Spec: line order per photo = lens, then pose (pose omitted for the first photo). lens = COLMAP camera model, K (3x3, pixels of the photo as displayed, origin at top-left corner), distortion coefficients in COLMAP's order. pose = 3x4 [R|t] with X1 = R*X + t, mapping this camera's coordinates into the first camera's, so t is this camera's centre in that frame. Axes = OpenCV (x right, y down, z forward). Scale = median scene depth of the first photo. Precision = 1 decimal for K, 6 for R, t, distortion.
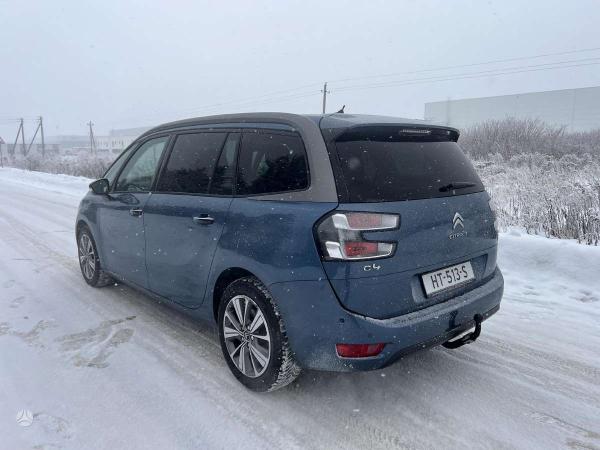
lens RADIAL K [[447.1, 0, 298.5], [0, 447.1, 221.4], [0, 0, 1]] dist [0.024054, -0.019910]
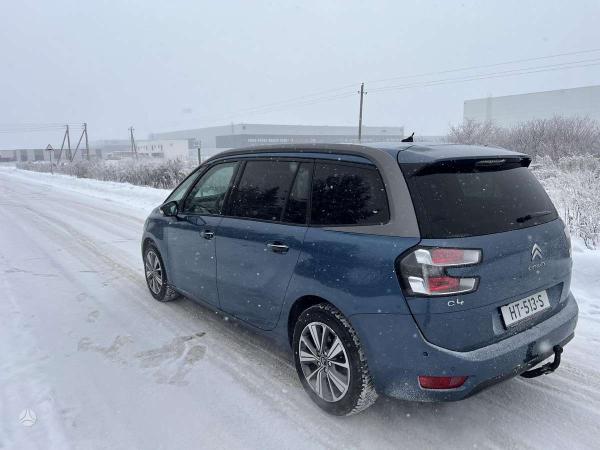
lens RADIAL K [[447.1, 0, 302.3], [0, 447.1, 228.3], [0, 0, 1]] dist [0.024054, -0.019910]
pose [[0.997588, -0.002800, -0.069356, -0.088286], [0.003733, 0.999904, 0.013323, -0.063627], [0.069312, -0.013550, 0.997503, -0.033969]]
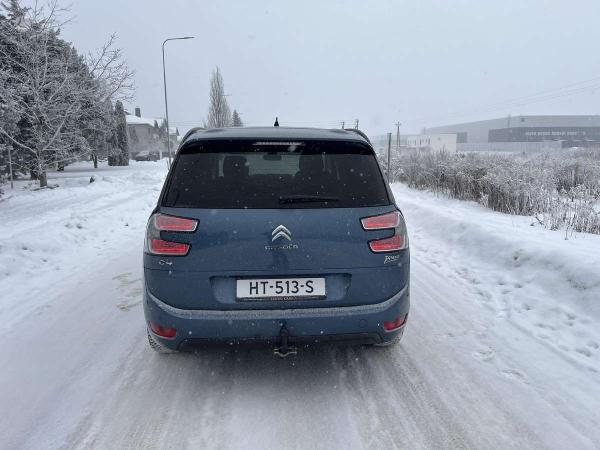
lens RADIAL K [[447.1, 0, 311.7], [0, 447.1, 224.3], [0, 0, 1]] dist [0.024054, -0.019910]
pose [[0.805443, 0.093178, -0.585302, 0.911326], [-0.086011, 0.995486, 0.040117, -0.061298], [0.586399, 0.018031, 0.809822, 0.205030]]
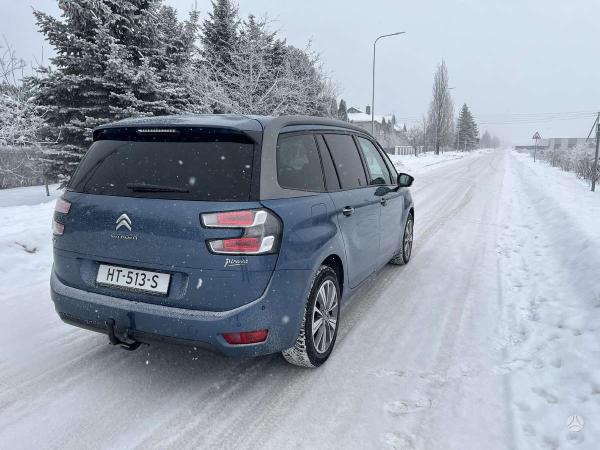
lens RADIAL K [[447.1, 0, 299.2], [0, 447.1, 228.7], [0, 0, 1]] dist [0.024054, -0.019910]
pose [[0.423347, 0.161101, -0.891529, 1.277342], [-0.135052, 0.984290, 0.113733, -0.138149], [0.895845, 0.072254, 0.438453, 0.833997]]
